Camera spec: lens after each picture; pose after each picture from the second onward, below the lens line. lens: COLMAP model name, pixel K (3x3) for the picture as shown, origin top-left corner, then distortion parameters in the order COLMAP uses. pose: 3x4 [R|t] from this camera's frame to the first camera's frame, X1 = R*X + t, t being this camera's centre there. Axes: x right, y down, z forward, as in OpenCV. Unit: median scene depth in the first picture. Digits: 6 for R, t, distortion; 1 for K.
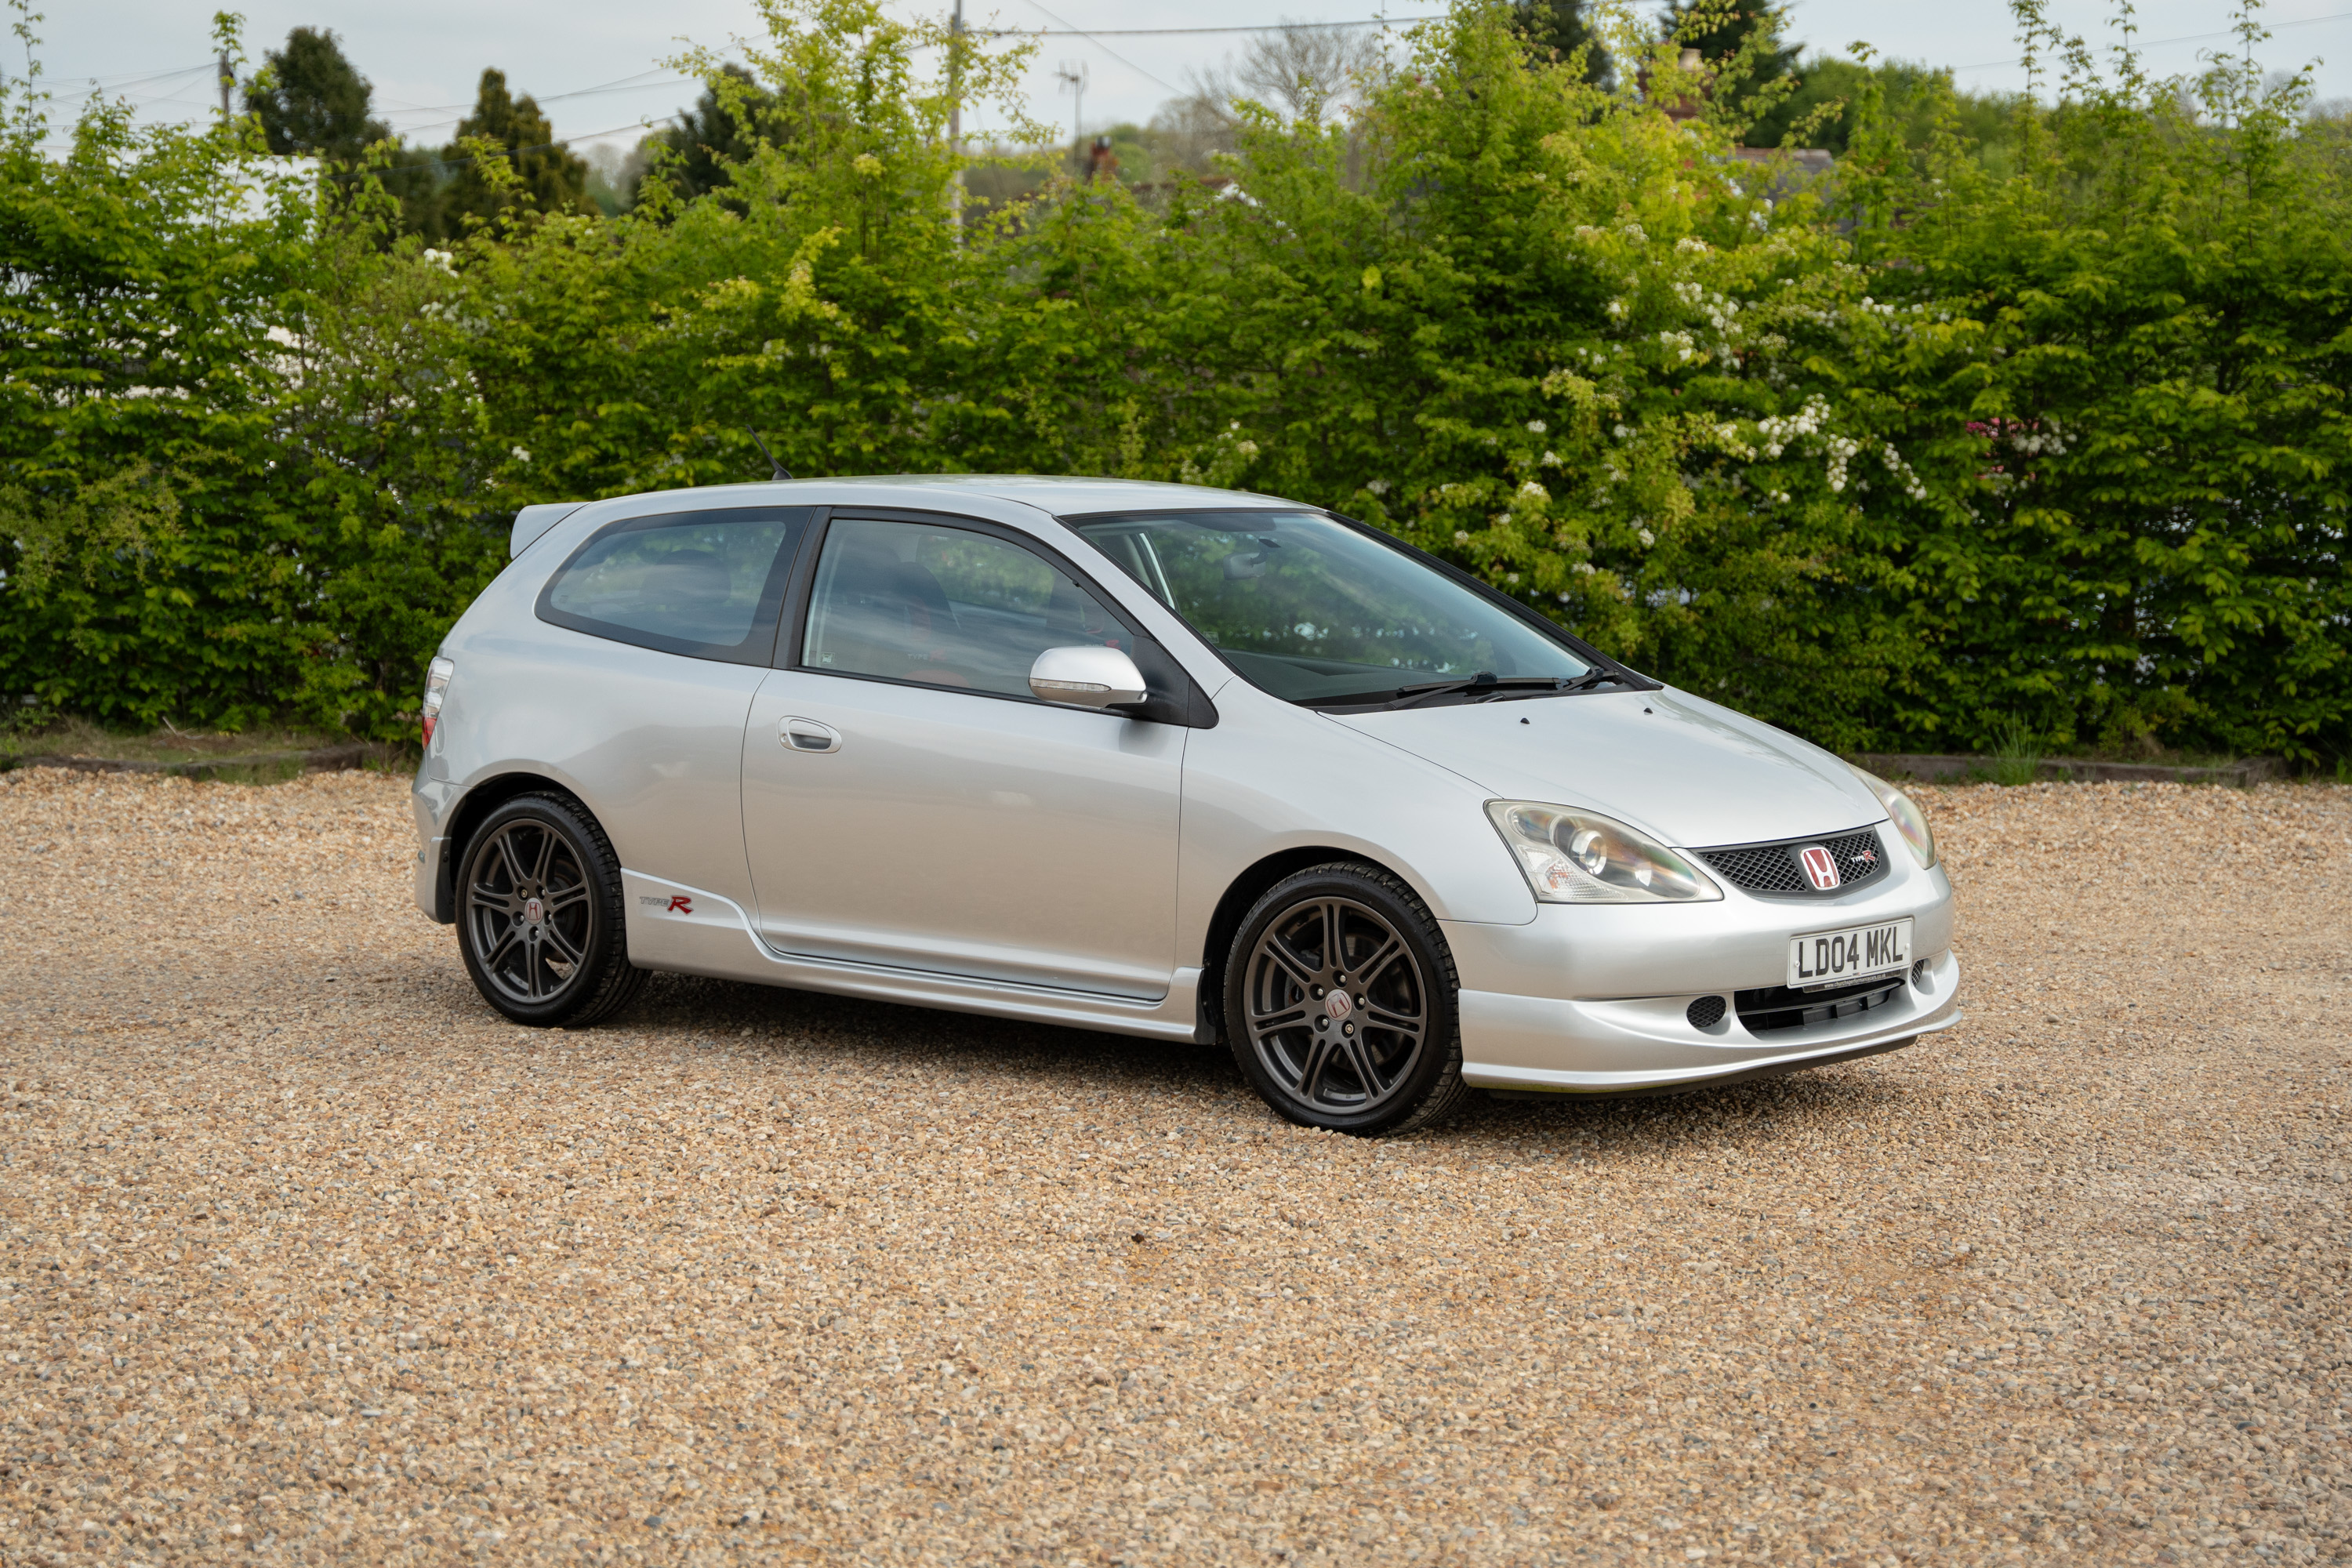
lens RADIAL K [[4037.0, 0, 1195.6], [0, 4037.0, 783.9], [0, 0, 1]] dist [0.163794, 0.000000]
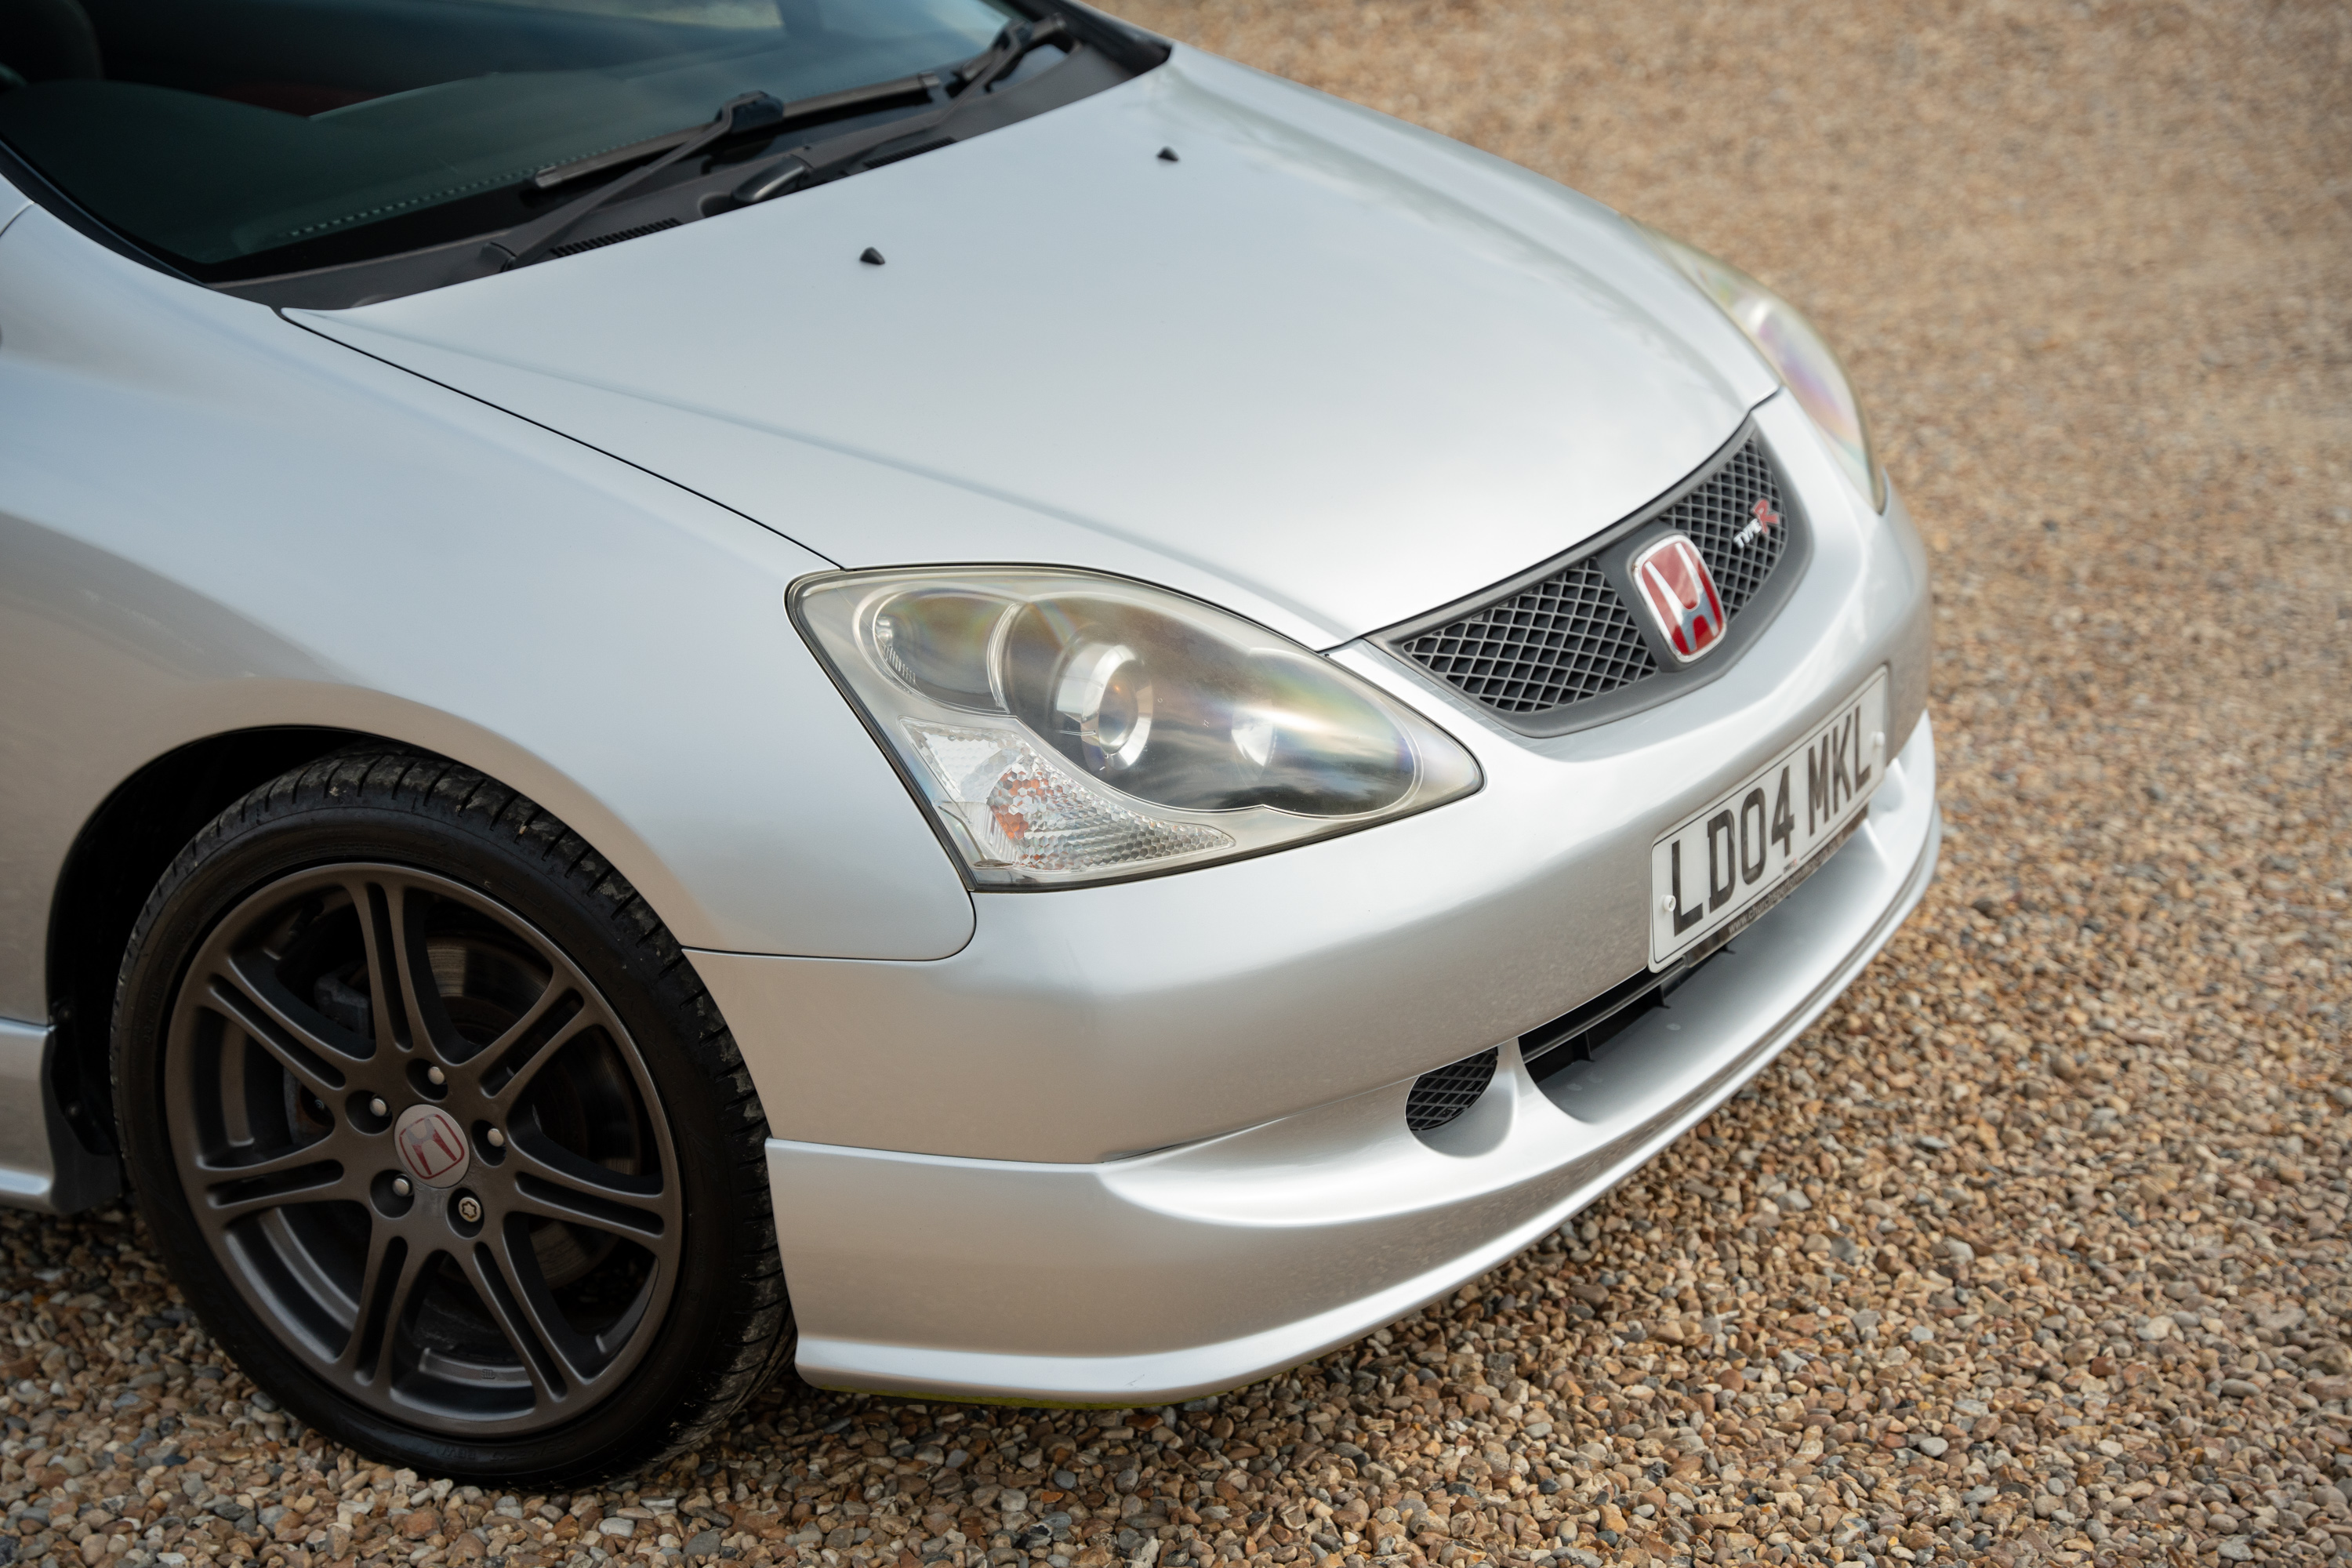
lens RADIAL K [[4377.0, 0, 1163.7], [0, 4377.0, 774.0], [0, 0, 1]] dist [0.214773, 0.000000]
pose [[0.982809, -0.111031, 0.147507, 0.021984], [0.074146, 0.969064, 0.235409, -0.031324], [-0.169081, -0.220425, 0.960637, 0.302844]]
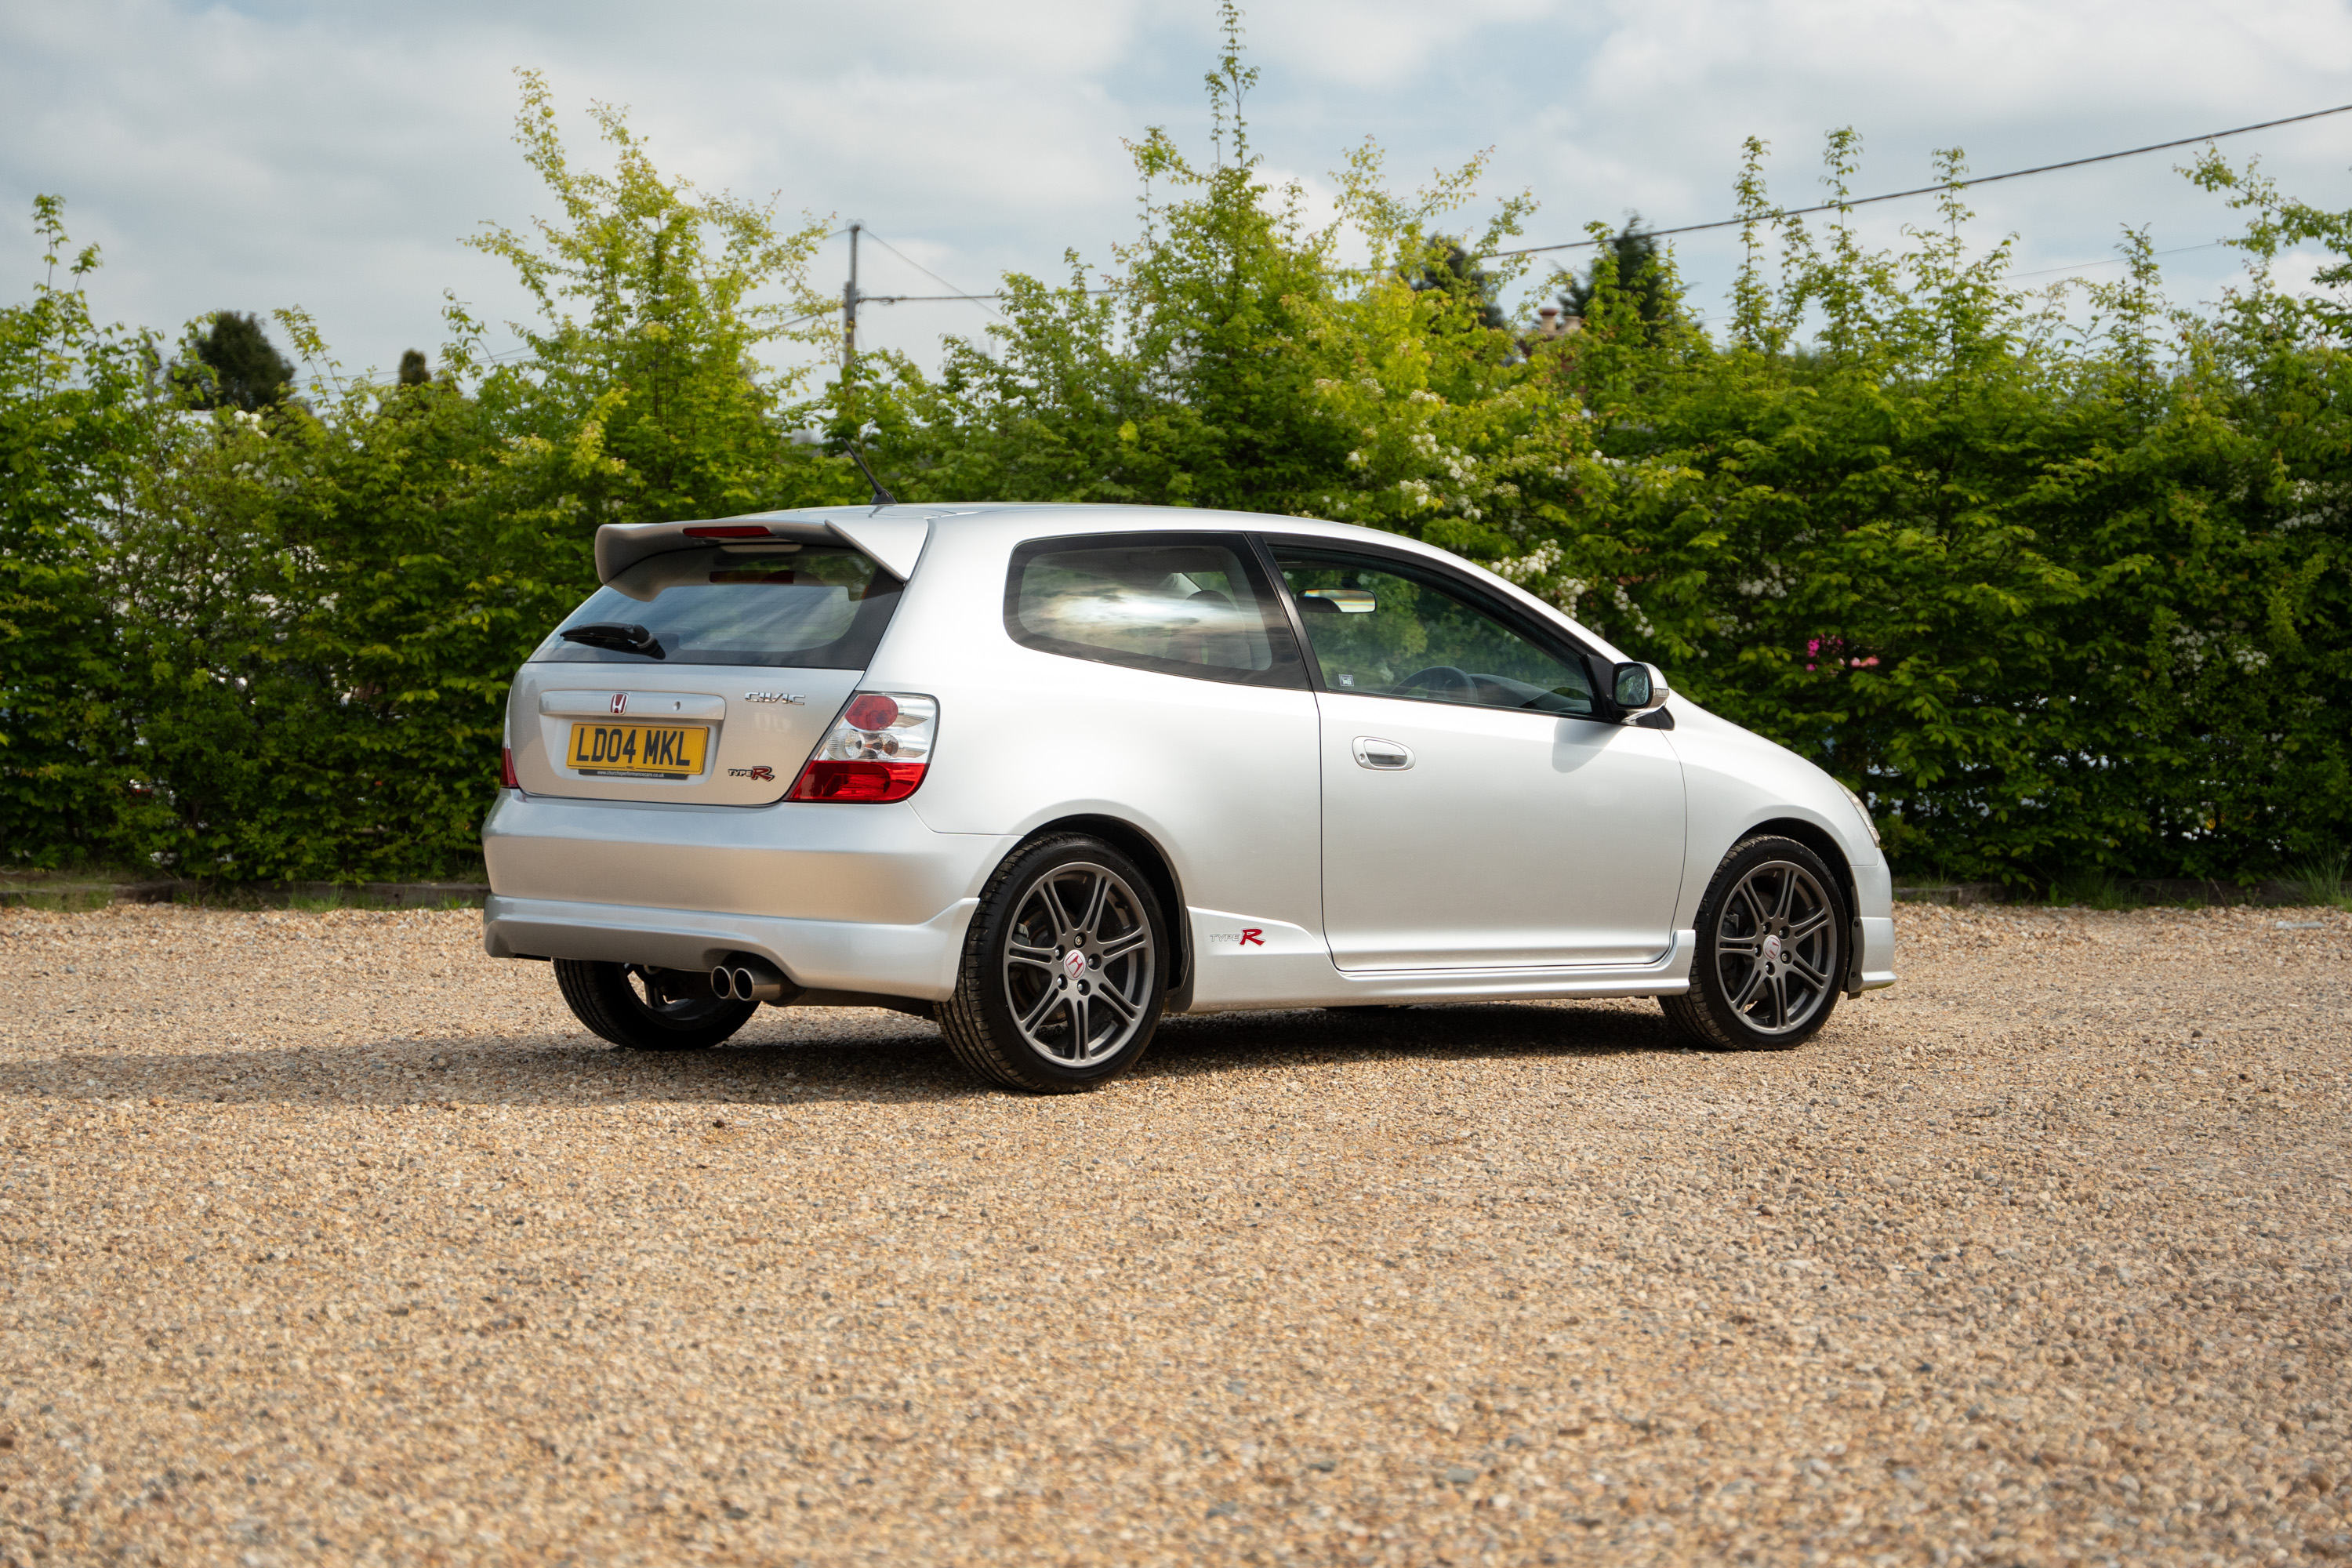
lens RADIAL K [[4016.8, 0, 1141.5], [0, 4016.8, 760.6], [0, 0, 1]] dist [0.170873, 0.000000]
pose [[0.999959, -0.008088, 0.004148, 0.041828], [0.008377, 0.997130, -0.075241, 0.041053], [-0.003528, 0.075272, 0.997157, -0.049470]]
